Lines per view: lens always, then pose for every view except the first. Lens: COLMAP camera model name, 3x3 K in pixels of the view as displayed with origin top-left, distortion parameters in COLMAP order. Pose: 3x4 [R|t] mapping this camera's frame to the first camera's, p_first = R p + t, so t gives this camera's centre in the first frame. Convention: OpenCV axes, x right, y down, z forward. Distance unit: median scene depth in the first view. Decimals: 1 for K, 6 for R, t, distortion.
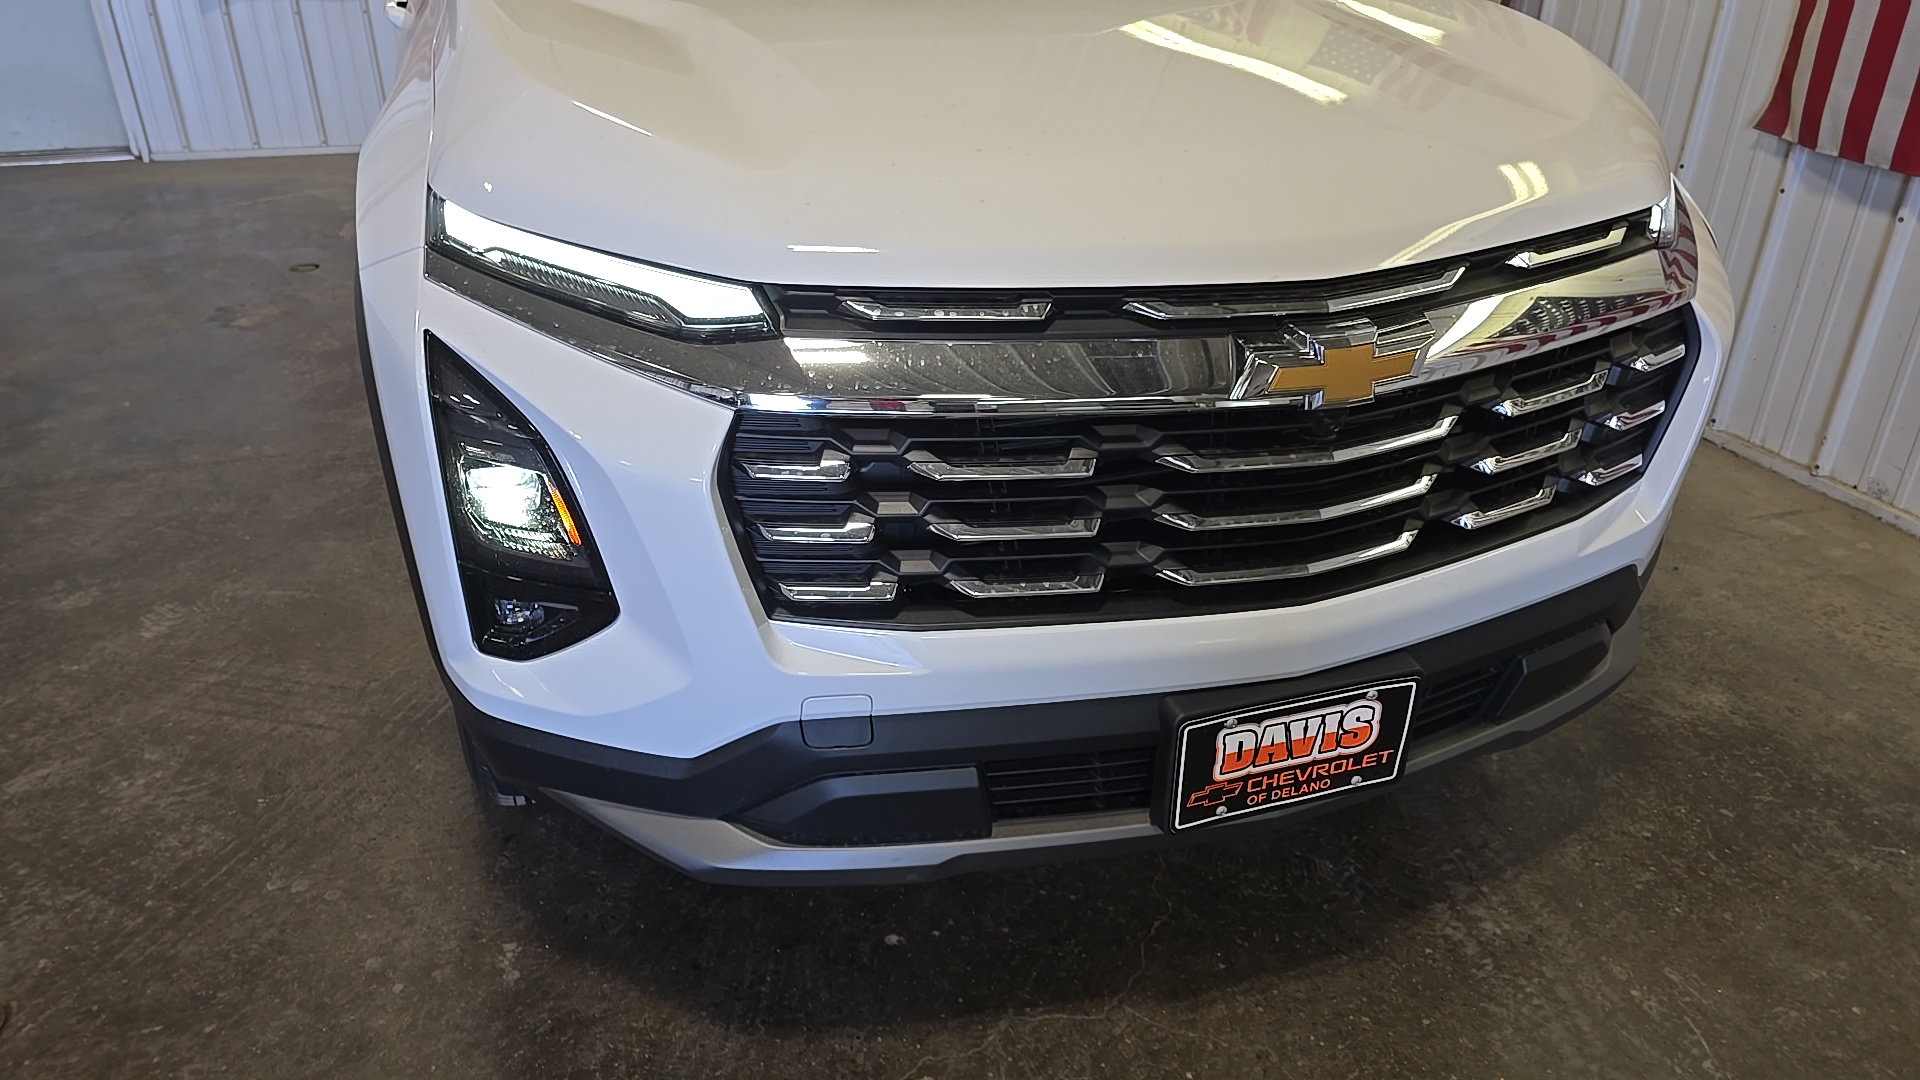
lens RADIAL K [[1282.1, 0, 968.0], [0, 1282.1, 549.1], [0, 0, 1]] dist [0.070753, -0.072431]
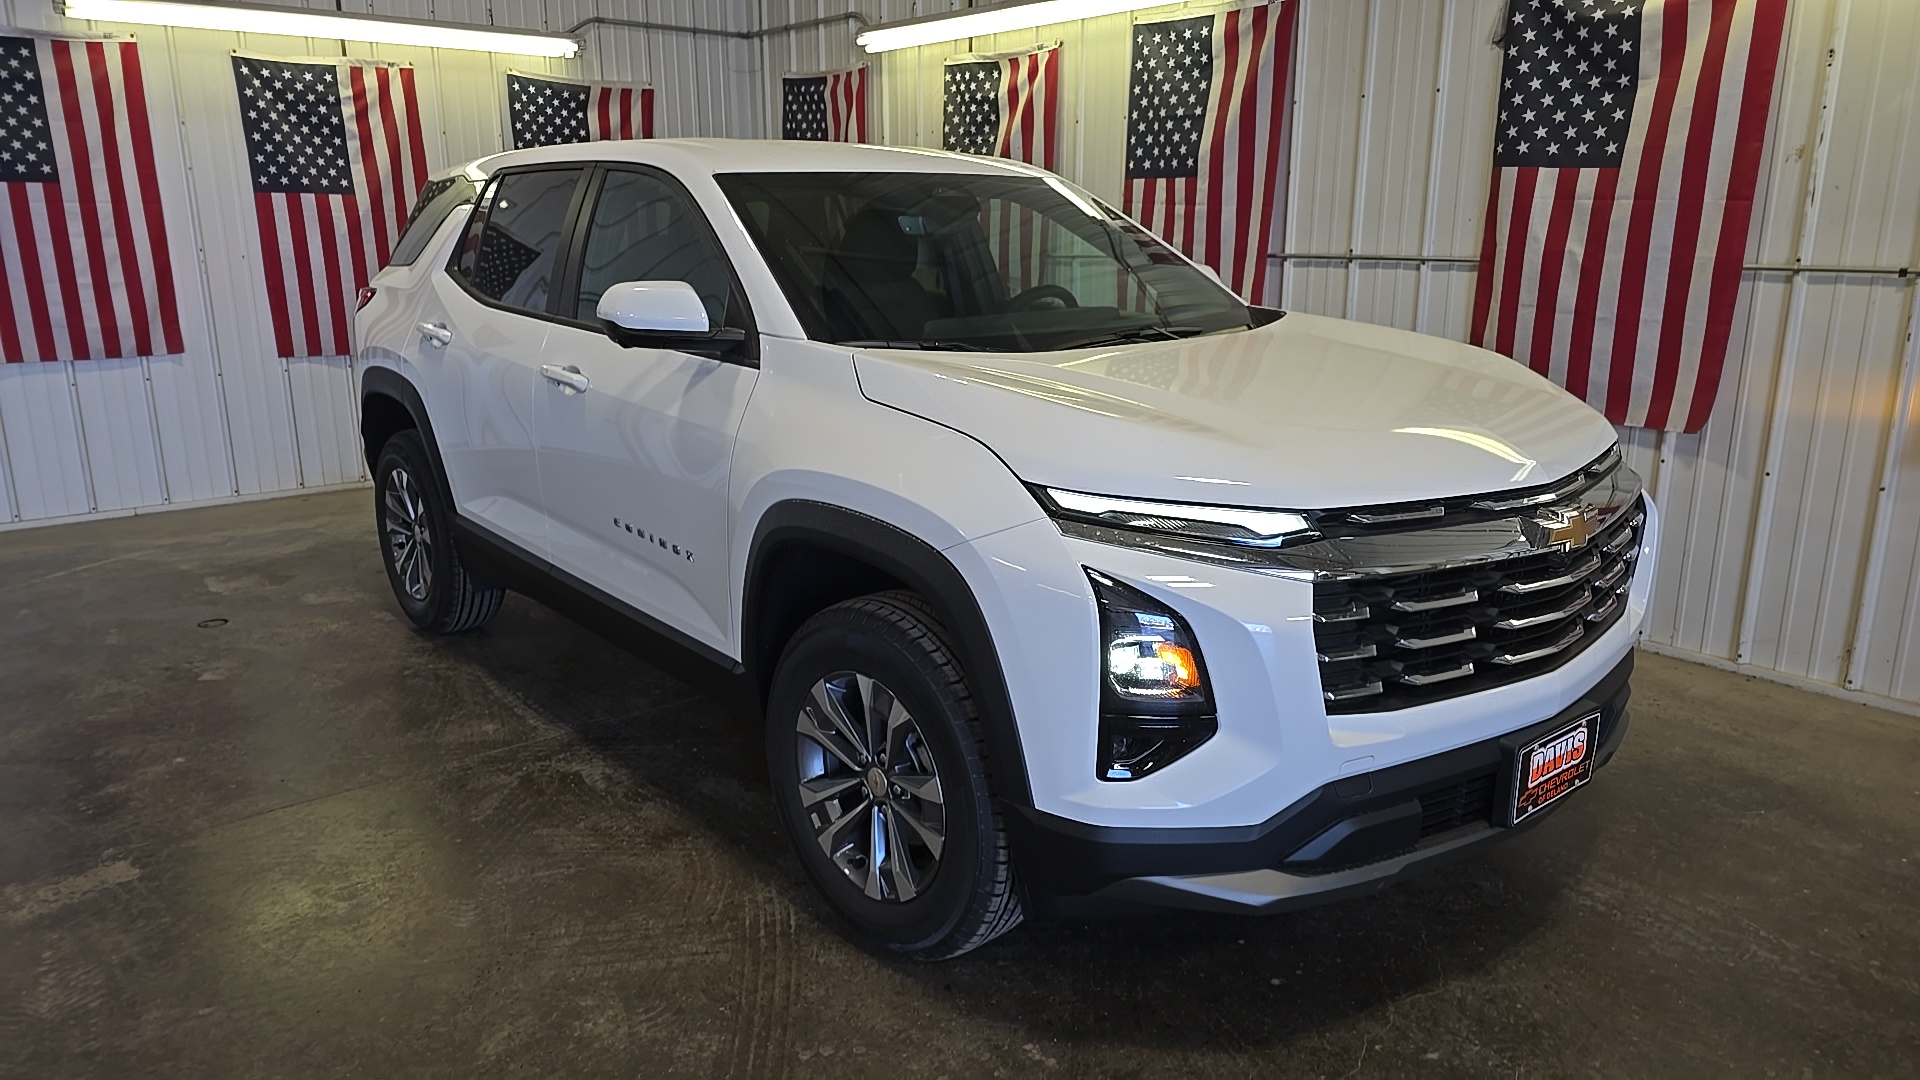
lens RADIAL K [[1282.1, 0, 968.0], [0, 1282.1, 549.1], [0, 0, 1]] dist [0.070753, -0.072431]
pose [[0.936755, -0.103361, 0.334375, -0.978130], [0.174204, 0.966338, -0.189323, 0.074665], [-0.303551, 0.235599, 0.923228, -0.362971]]
